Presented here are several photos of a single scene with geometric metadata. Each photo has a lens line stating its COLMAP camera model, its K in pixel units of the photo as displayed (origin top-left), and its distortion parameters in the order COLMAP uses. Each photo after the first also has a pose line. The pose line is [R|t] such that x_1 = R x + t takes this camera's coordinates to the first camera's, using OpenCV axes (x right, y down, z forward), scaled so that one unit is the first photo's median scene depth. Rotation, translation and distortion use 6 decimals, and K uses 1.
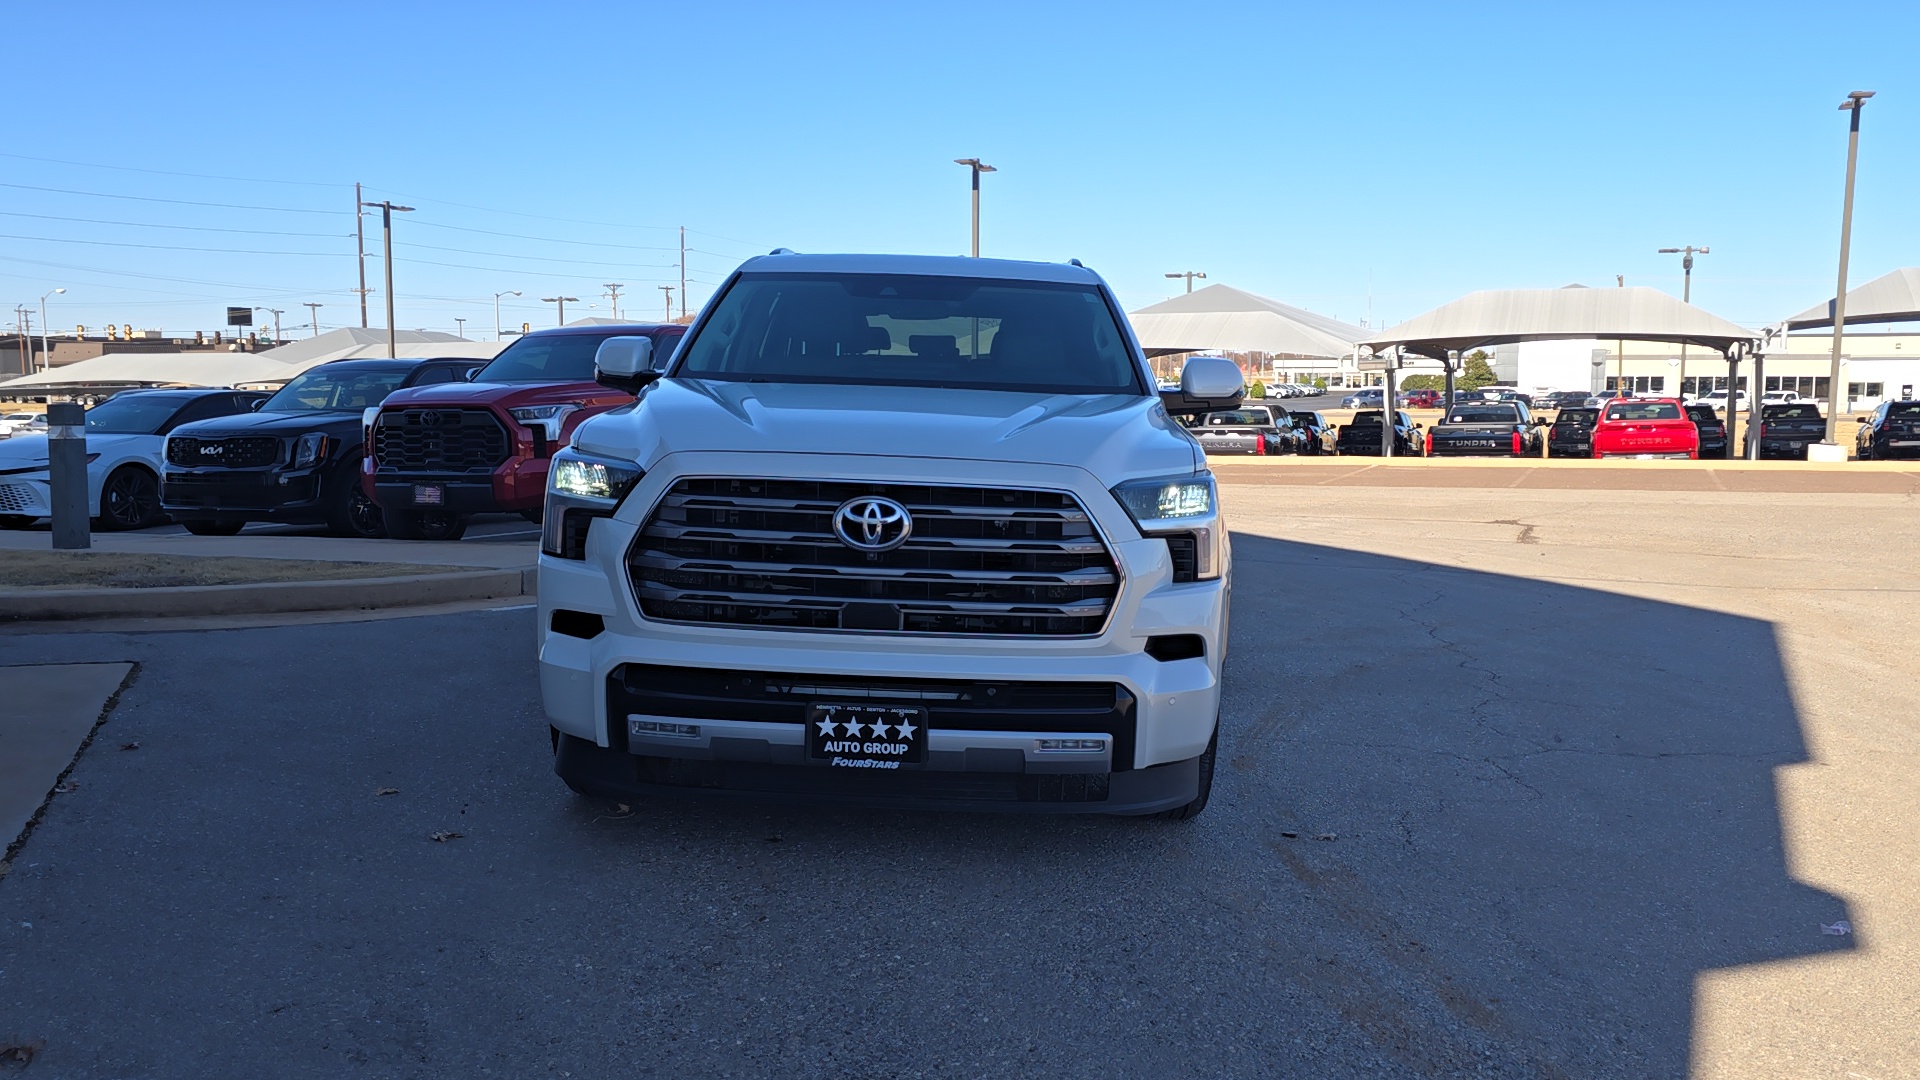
lens RADIAL K [[1594.9, 0, 975.9], [0, 1594.9, 507.4], [0, 0, 1]] dist [0.008448, -0.027573]
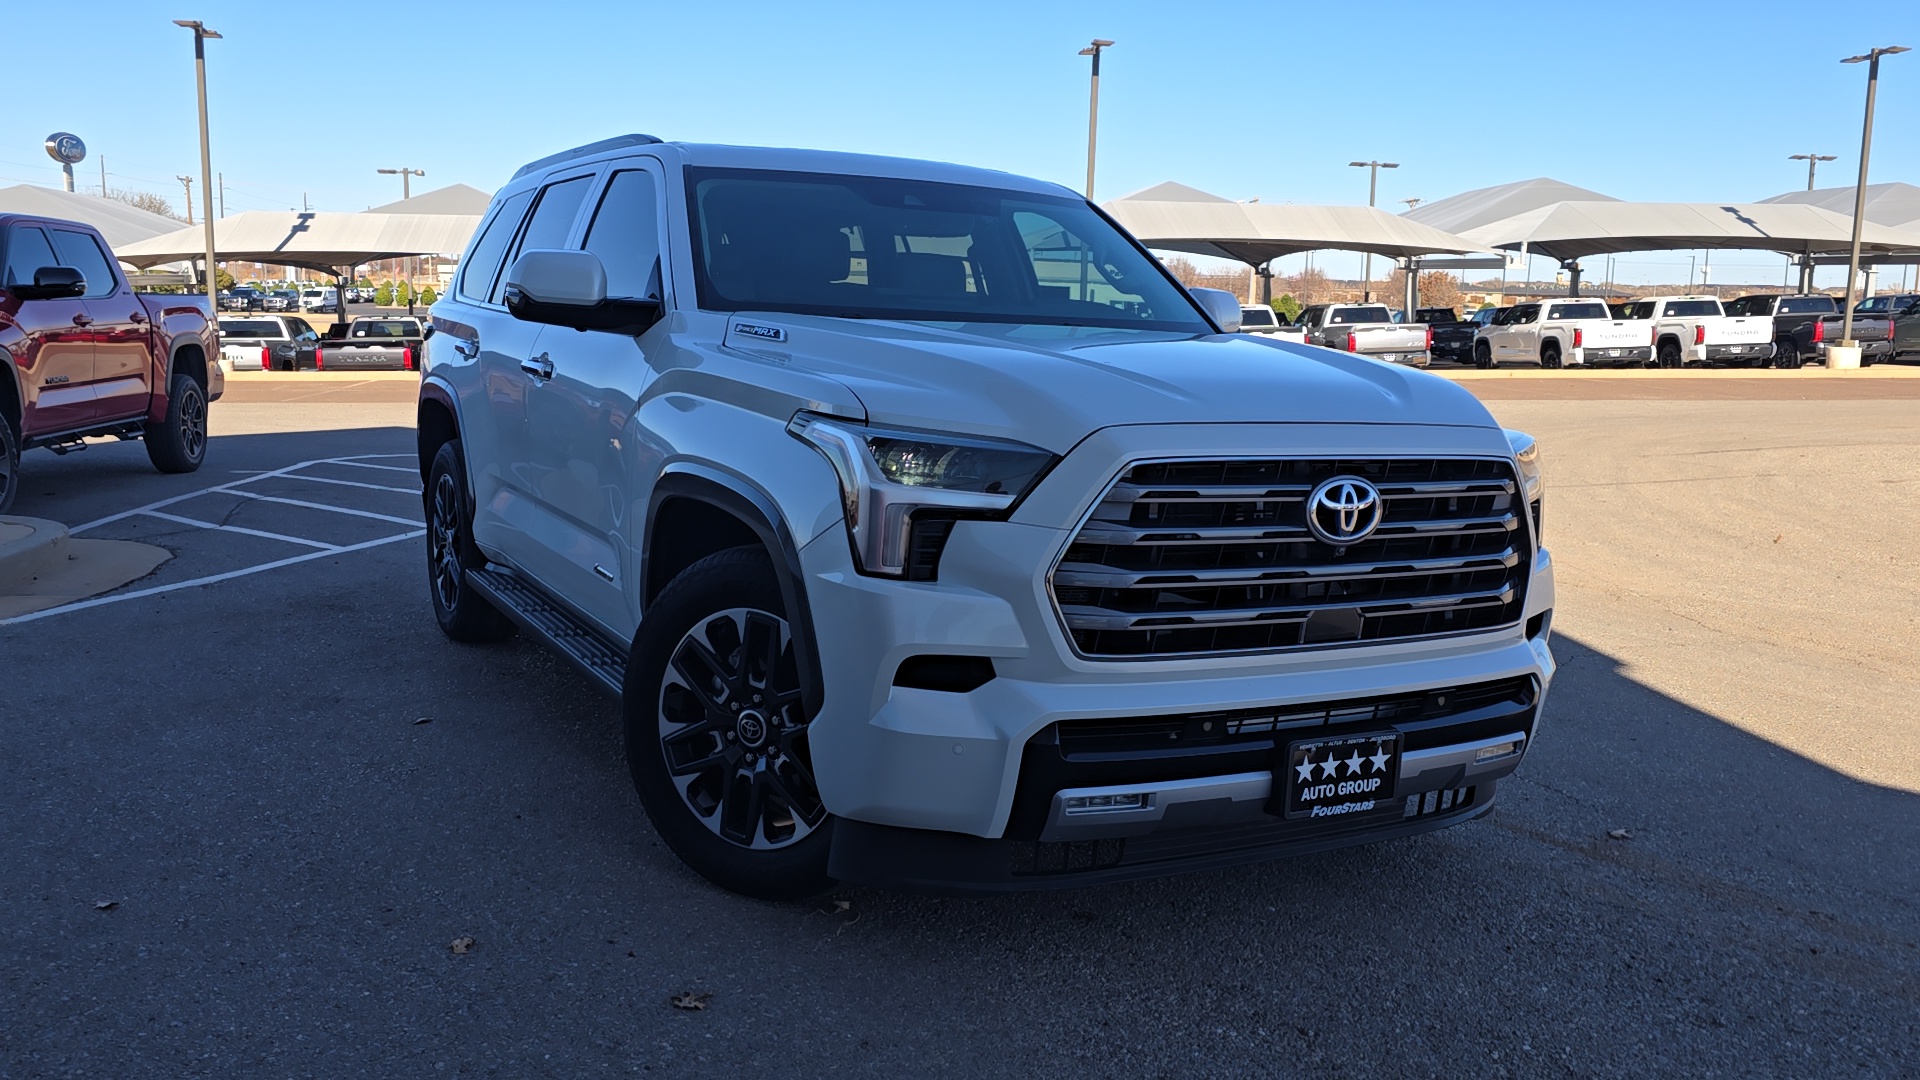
lens RADIAL K [[1594.9, 0, 1055.8], [0, 1594.9, 491.1], [0, 0, 1]] dist [0.008448, -0.027573]
pose [[0.852654, -0.052674, 0.519814, -0.588485], [0.028463, 0.998111, 0.054454, -0.045560], [-0.521700, -0.031635, 0.852542, 0.388952]]
